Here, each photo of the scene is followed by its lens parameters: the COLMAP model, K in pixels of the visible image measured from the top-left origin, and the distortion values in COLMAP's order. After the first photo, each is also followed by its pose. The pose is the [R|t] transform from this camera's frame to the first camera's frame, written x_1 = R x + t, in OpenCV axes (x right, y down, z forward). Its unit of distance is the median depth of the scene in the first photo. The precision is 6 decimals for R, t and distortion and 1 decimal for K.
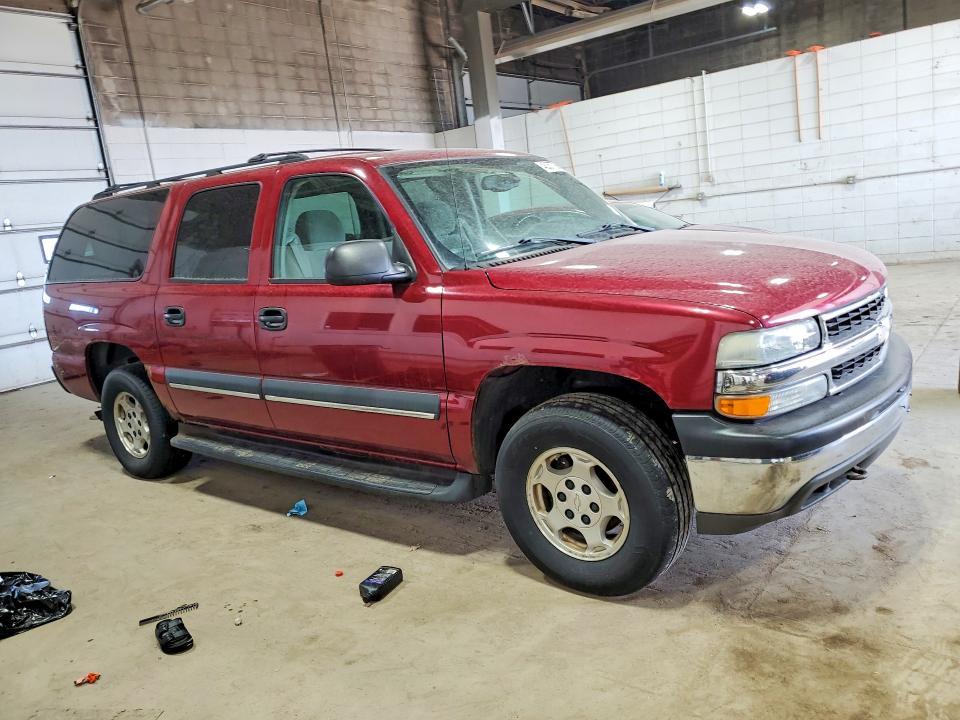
lens RADIAL K [[750.8, 0, 474.5], [0, 750.8, 359.8], [0, 0, 1]] dist [0.008458, 0.003790]
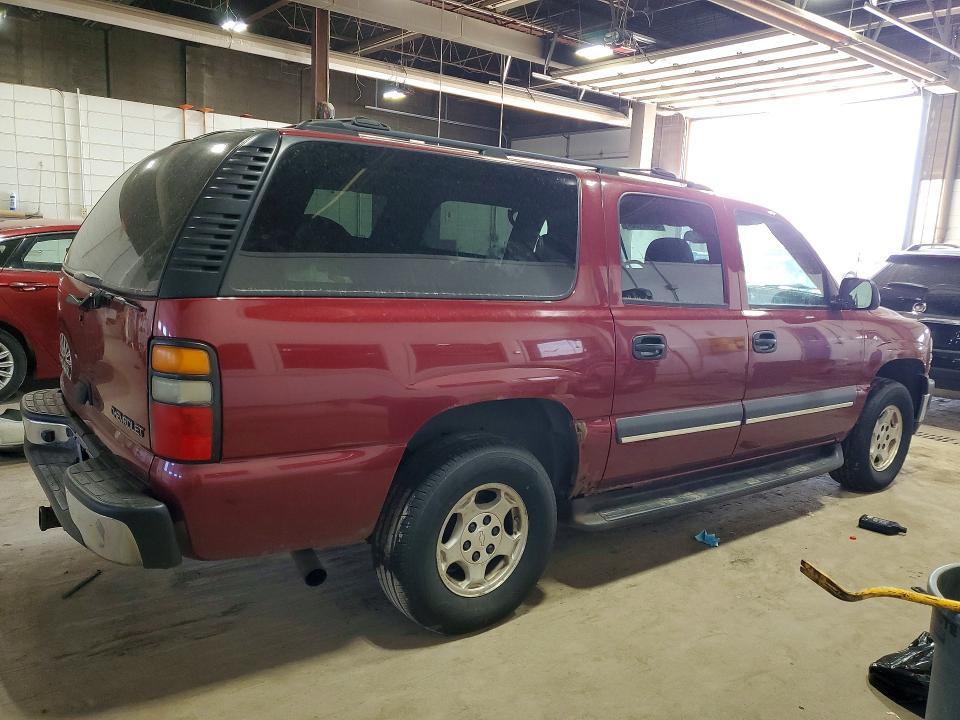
lens RADIAL K [[774.4, 0, 480.0], [0, 774.4, 360.0], [0, 0, 1]] dist [0.006775, 0.009649]
pose [[0.215974, -0.024989, 0.976079, -1.306027], [0.108574, 0.994087, 0.001426, -0.068542], [-0.970344, 0.105669, 0.217410, 1.067085]]
